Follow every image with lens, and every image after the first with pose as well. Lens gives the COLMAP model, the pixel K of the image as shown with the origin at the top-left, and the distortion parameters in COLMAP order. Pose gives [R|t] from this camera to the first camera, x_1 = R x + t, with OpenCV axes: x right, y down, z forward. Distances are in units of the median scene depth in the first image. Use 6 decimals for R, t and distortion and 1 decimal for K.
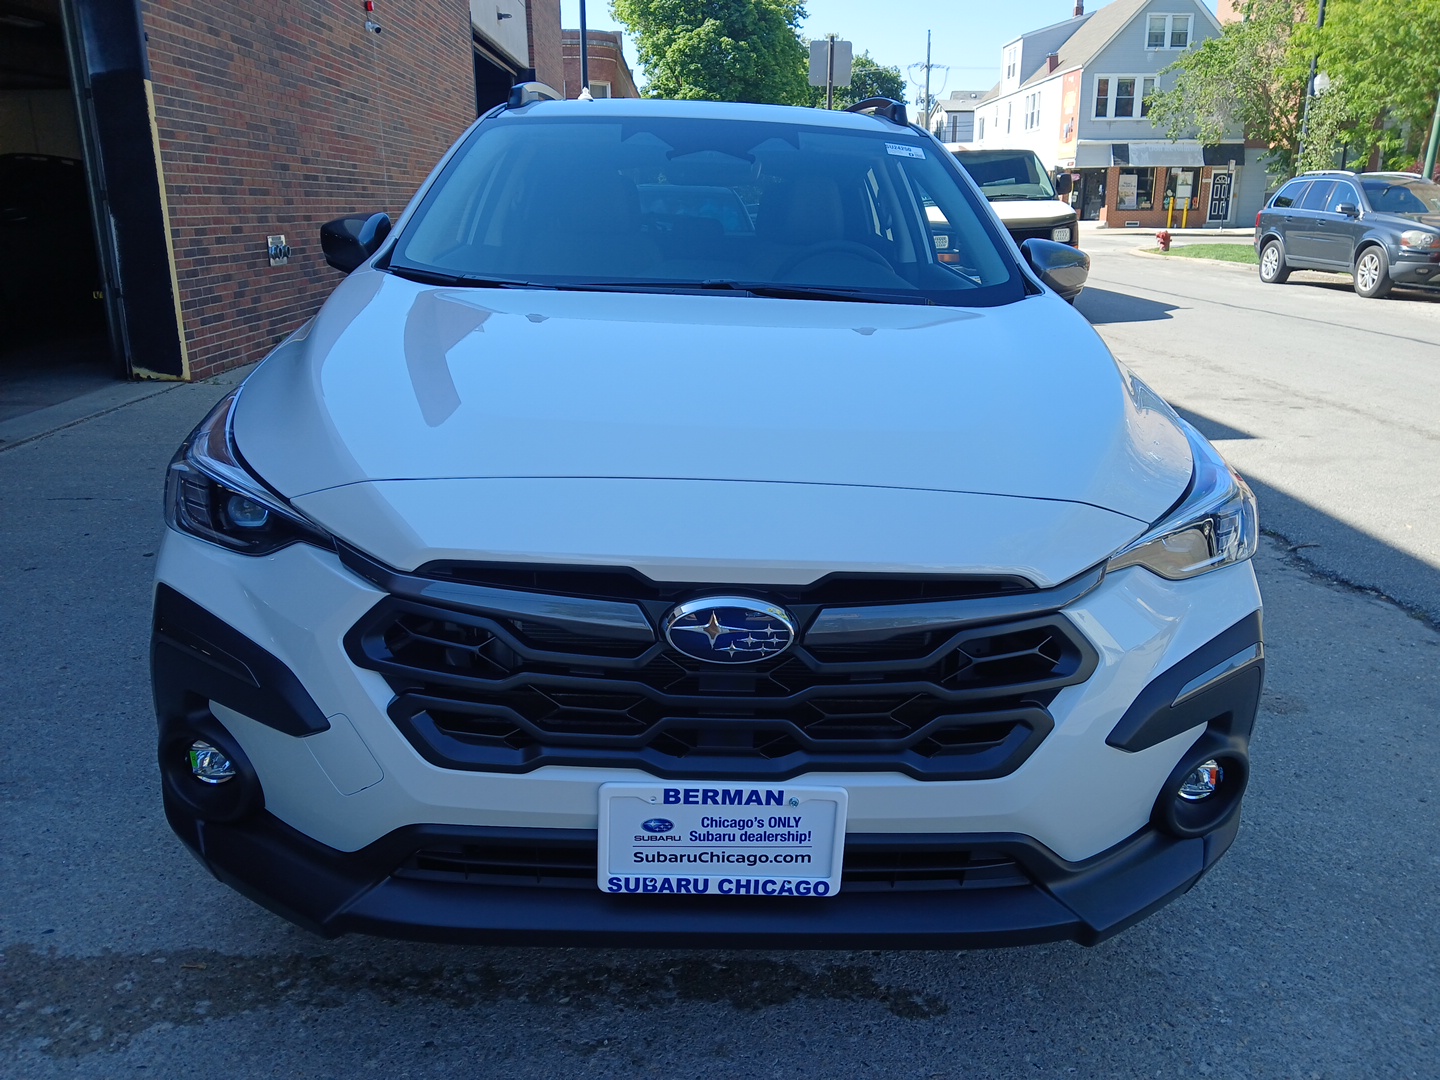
lens RADIAL K [[1151.0, 0, 720.0], [0, 1151.0, 540.0], [0, 0, 1]] dist [0.105471, -0.177118]
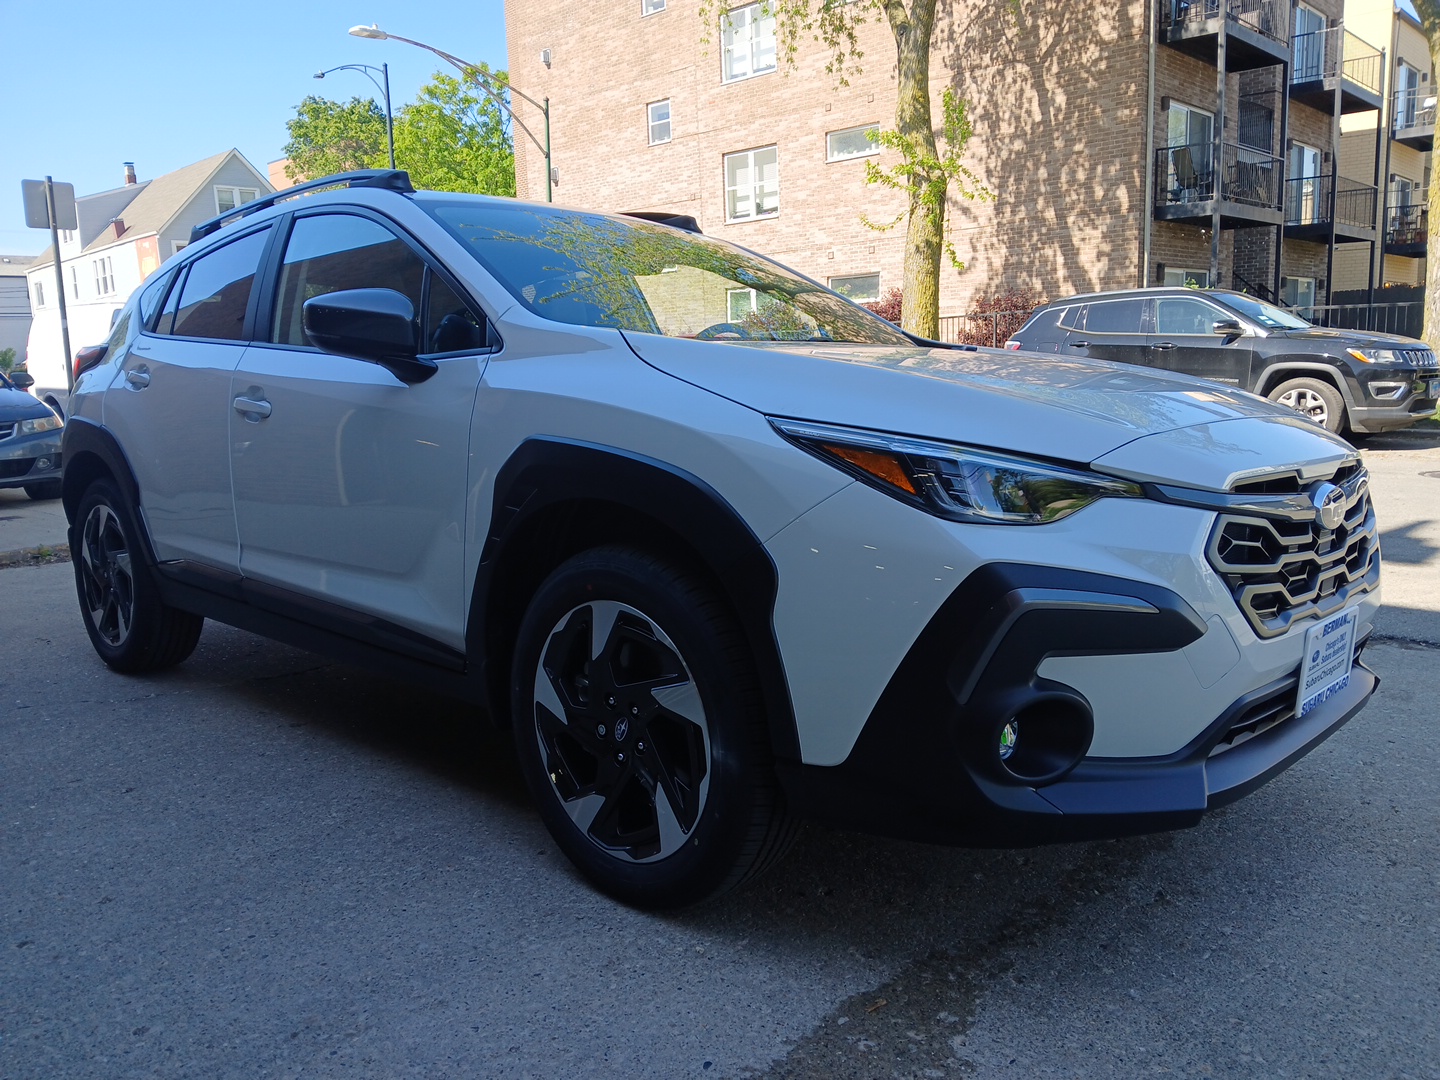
lens RADIAL K [[1116.8, 0, 762.1], [0, 1116.8, 584.1], [0, 0, 1]] dist [-0.002000, -0.038109]
pose [[0.703679, -0.172259, 0.689320, -1.078829], [0.230710, 0.972993, 0.007632, -0.001149], [-0.672018, 0.153663, 0.724416, 0.343539]]
